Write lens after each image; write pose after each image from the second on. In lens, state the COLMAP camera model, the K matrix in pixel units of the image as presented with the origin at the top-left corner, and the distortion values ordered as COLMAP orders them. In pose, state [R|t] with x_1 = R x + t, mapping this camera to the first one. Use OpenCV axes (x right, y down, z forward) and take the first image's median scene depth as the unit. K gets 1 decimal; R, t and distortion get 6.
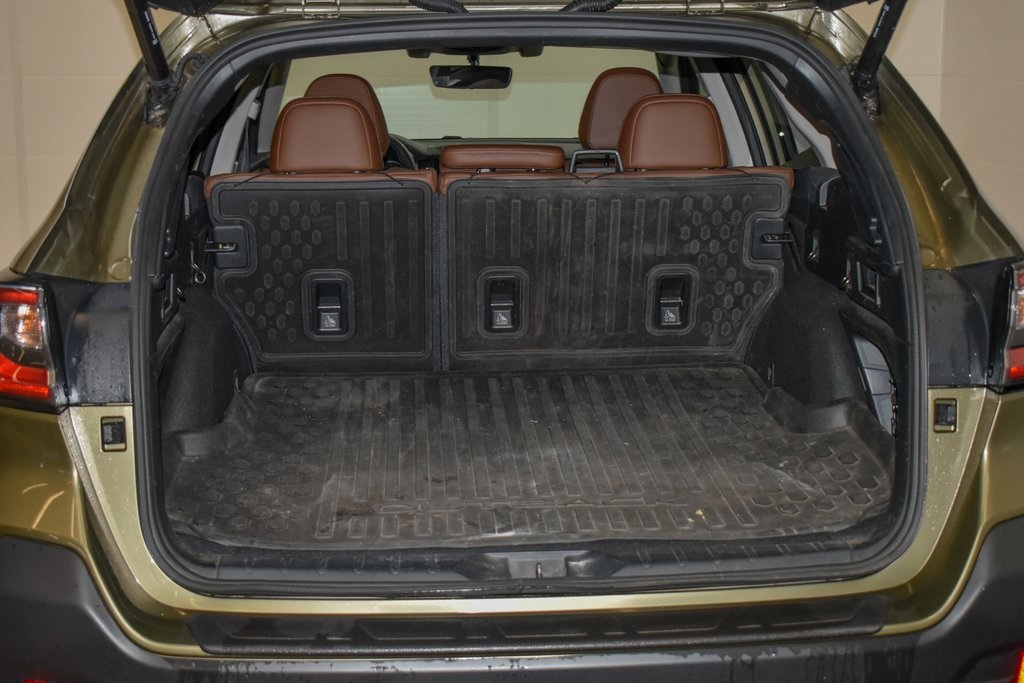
lens RADIAL K [[1641.9, 0, 510.2], [0, 1641.9, 349.2], [0, 0, 1]] dist [-0.027680, 0.000000]
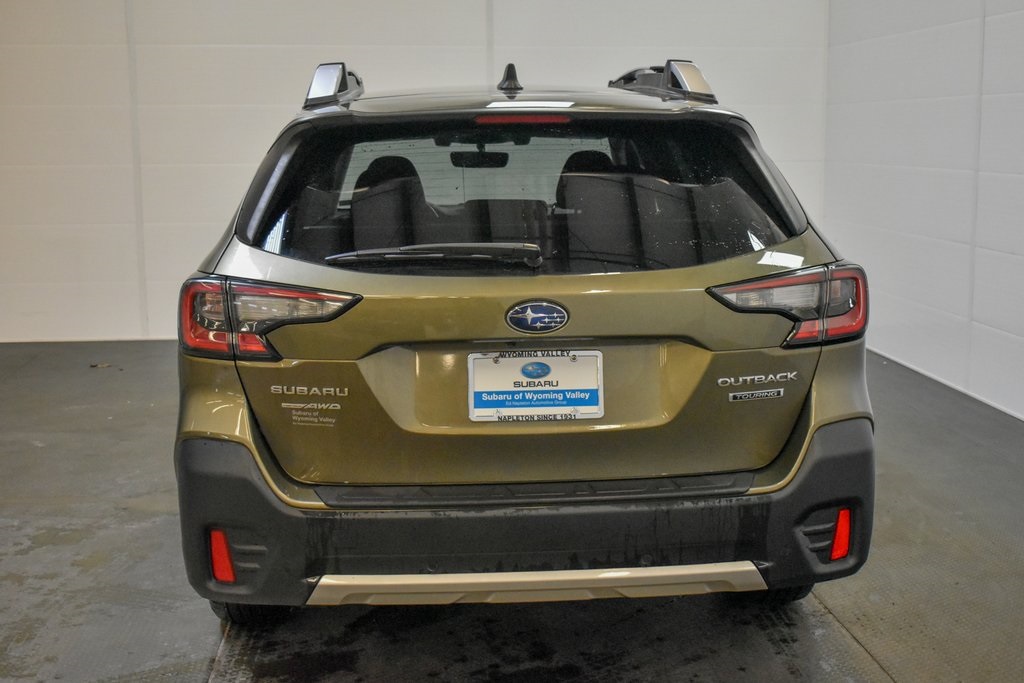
lens RADIAL K [[1301.3, 0, 524.6], [0, 1301.3, 346.1], [0, 0, 1]] dist [0.015998, 0.000000]
pose [[0.999820, -0.009410, 0.016461, -0.010626], [0.009886, 0.999528, -0.029096, 0.056725], [-0.016179, 0.029254, 0.999441, -0.238664]]
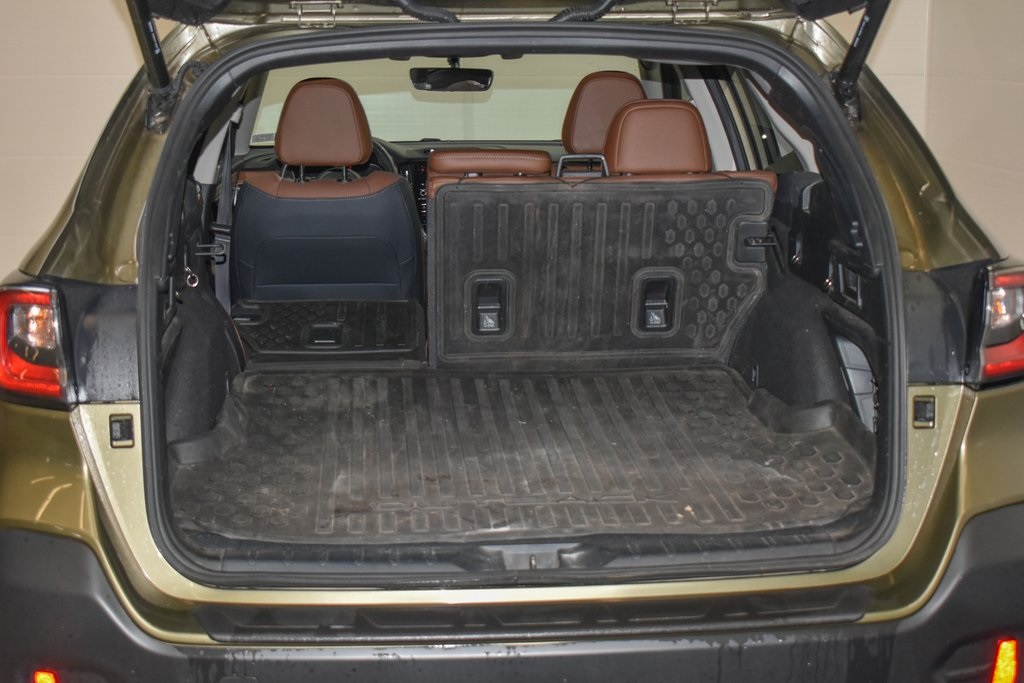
lens RADIAL K [[1721.9, 0, 503.1], [0, 1721.9, 333.0], [0, 0, 1]] dist [-0.023314, 0.000000]
pose [[0.999908, -0.001372, 0.013505, -0.014325], [0.001573, 0.999888, -0.014910, 0.005775], [-0.013483, 0.014930, 0.999798, -0.078450]]
